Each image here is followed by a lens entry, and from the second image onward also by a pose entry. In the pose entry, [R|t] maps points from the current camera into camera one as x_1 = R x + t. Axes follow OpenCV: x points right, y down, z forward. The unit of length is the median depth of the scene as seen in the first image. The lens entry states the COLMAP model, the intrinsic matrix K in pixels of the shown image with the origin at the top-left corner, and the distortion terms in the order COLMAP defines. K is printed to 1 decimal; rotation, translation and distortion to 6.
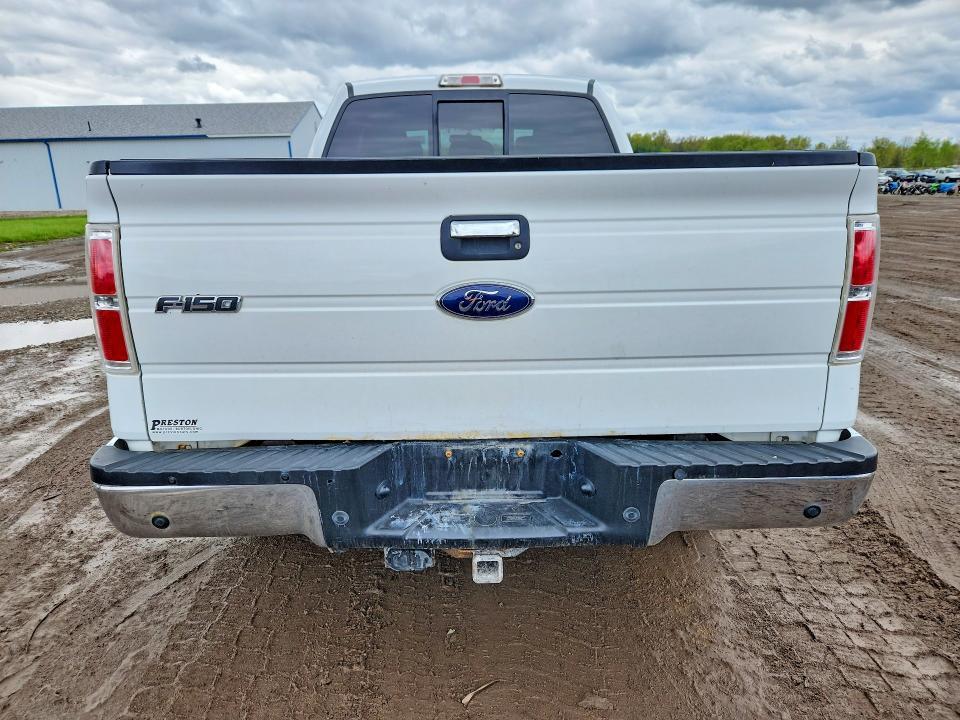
lens RADIAL K [[672.1, 0, 480.0], [0, 672.1, 360.0], [0, 0, 1]] dist [0.083622, -0.076596]
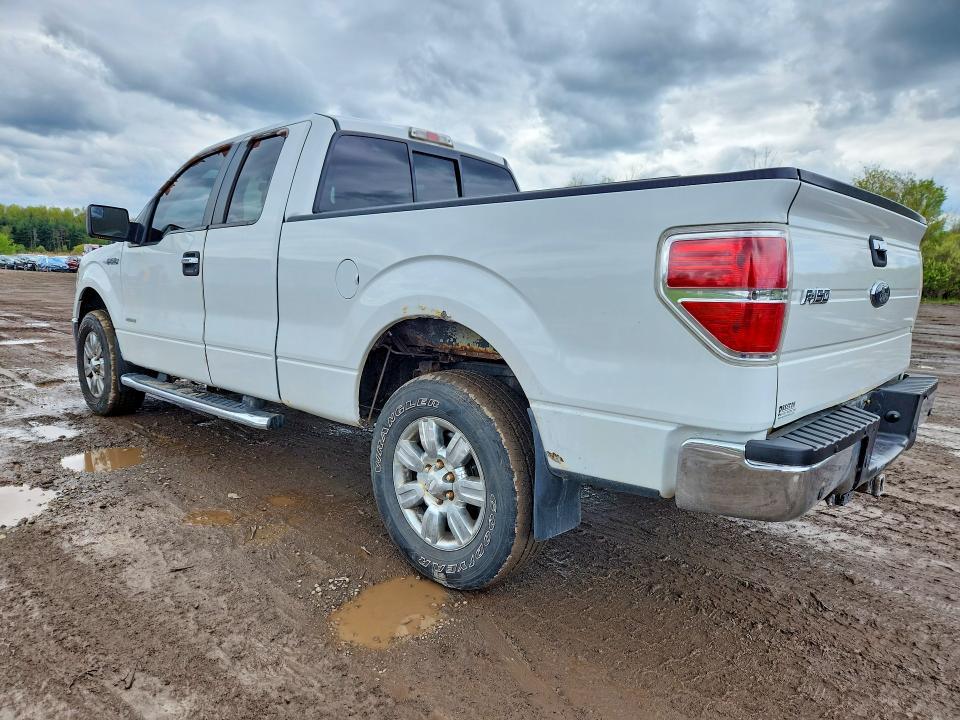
lens RADIAL K [[672.1, 0, 480.0], [0, 672.1, 360.0], [0, 0, 1]] dist [0.083622, -0.076596]
pose [[0.669677, -0.063432, 0.739938, -0.098474], [0.155841, 0.986165, -0.056503, 0.000307], [-0.726117, 0.153152, 0.670297, 0.037467]]
